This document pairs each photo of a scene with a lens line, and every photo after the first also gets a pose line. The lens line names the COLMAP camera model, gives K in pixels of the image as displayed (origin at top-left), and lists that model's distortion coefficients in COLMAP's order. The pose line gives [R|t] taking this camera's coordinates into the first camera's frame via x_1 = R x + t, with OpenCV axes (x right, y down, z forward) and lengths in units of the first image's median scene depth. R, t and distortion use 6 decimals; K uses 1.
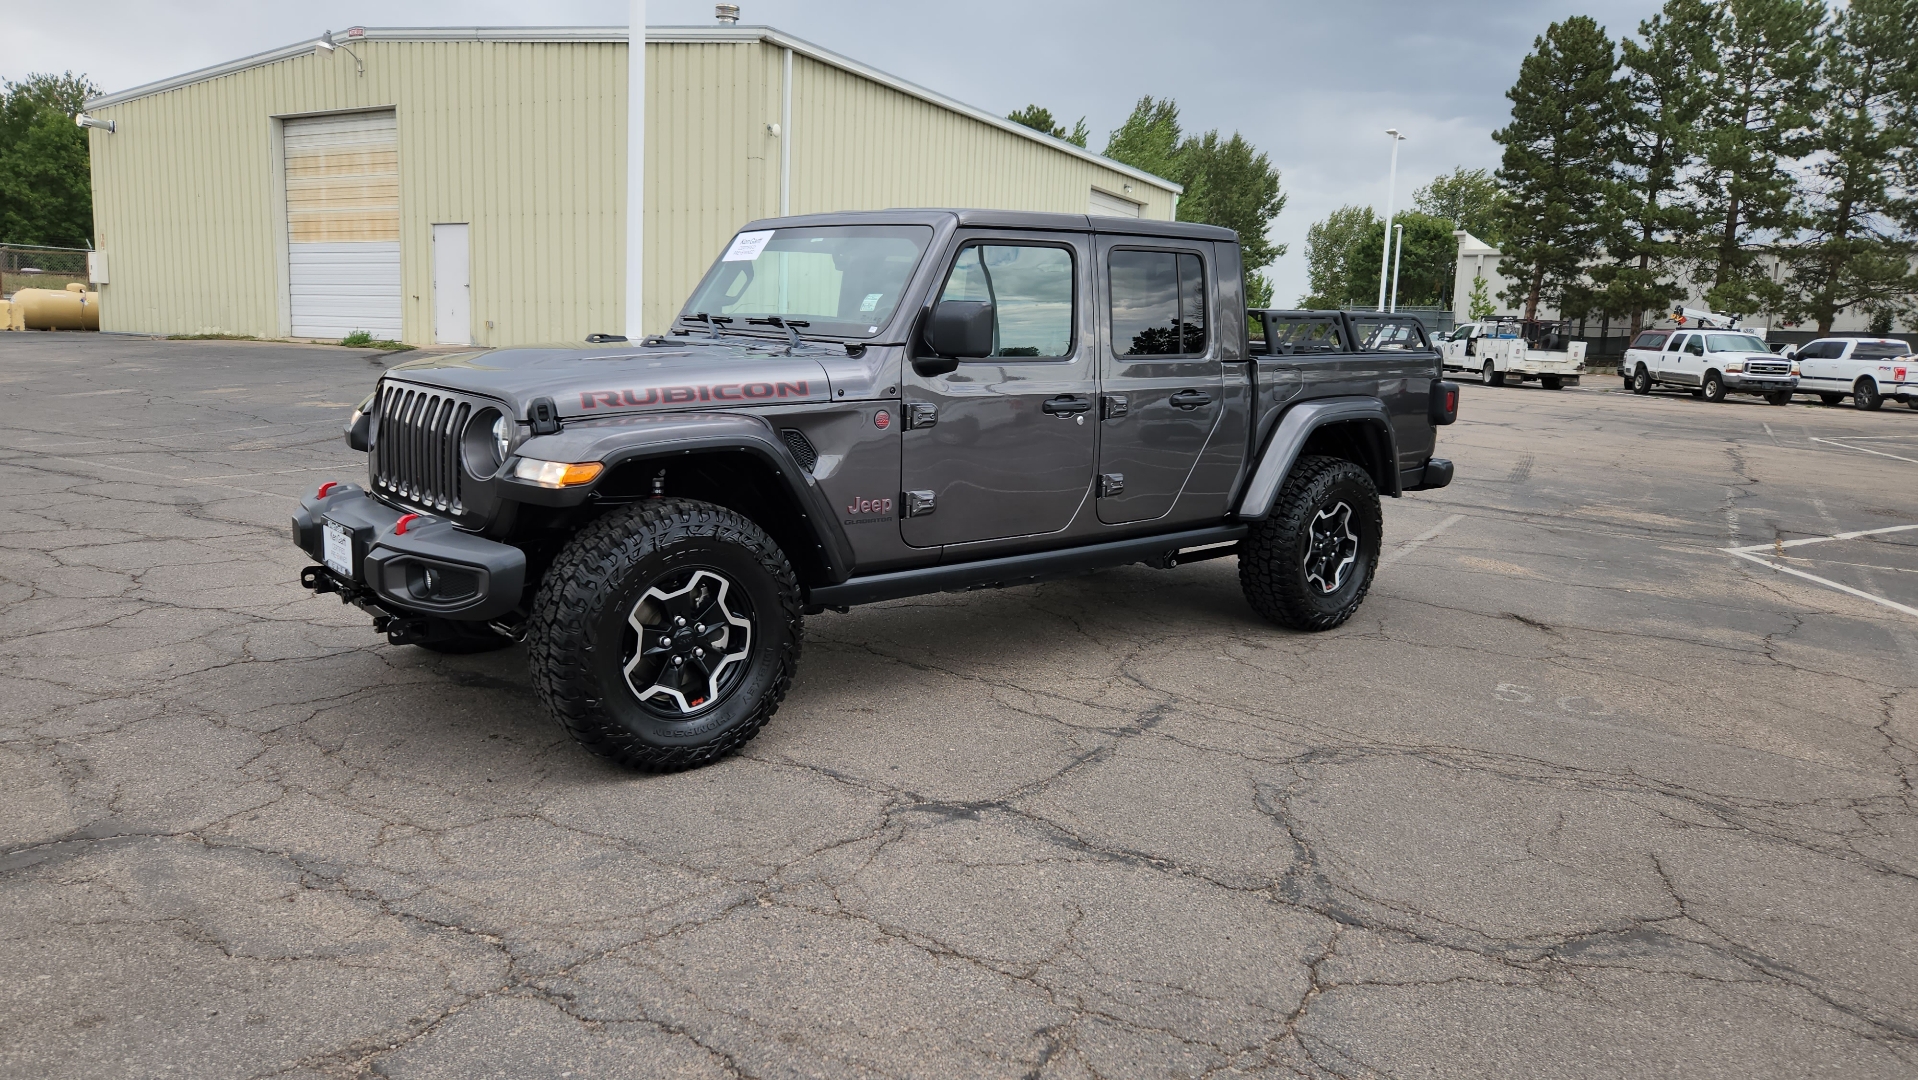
lens RADIAL K [[1285.6, 0, 933.1], [0, 1285.6, 533.7], [0, 0, 1]] dist [0.068514, -0.054973]
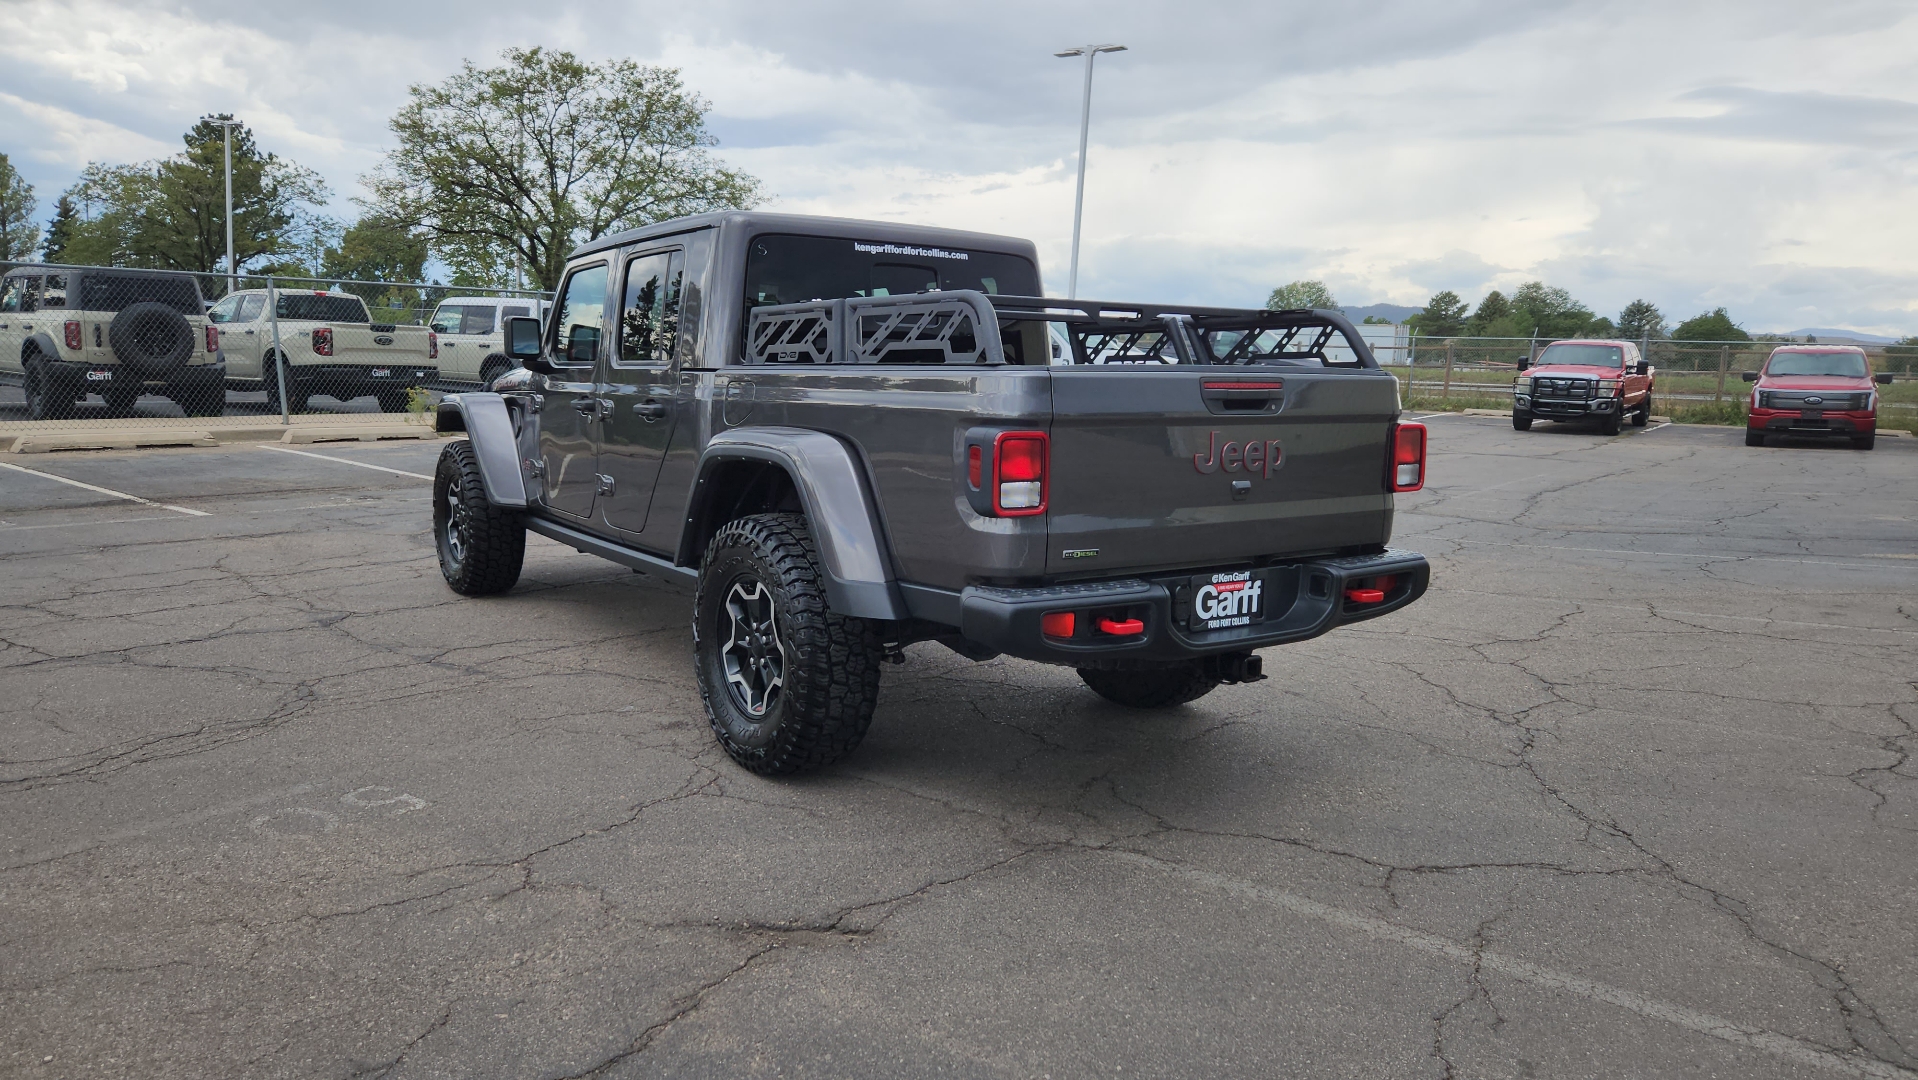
lens RADIAL K [[1284.4, 0, 921.1], [0, 1284.4, 535.9], [0, 0, 1]] dist [0.063780, -0.048662]
pose [[-0.107995, 0.090893, -0.989988, 1.241206], [-0.198416, 0.973806, 0.111052, -0.178486], [0.974150, 0.208423, -0.087132, 1.465315]]
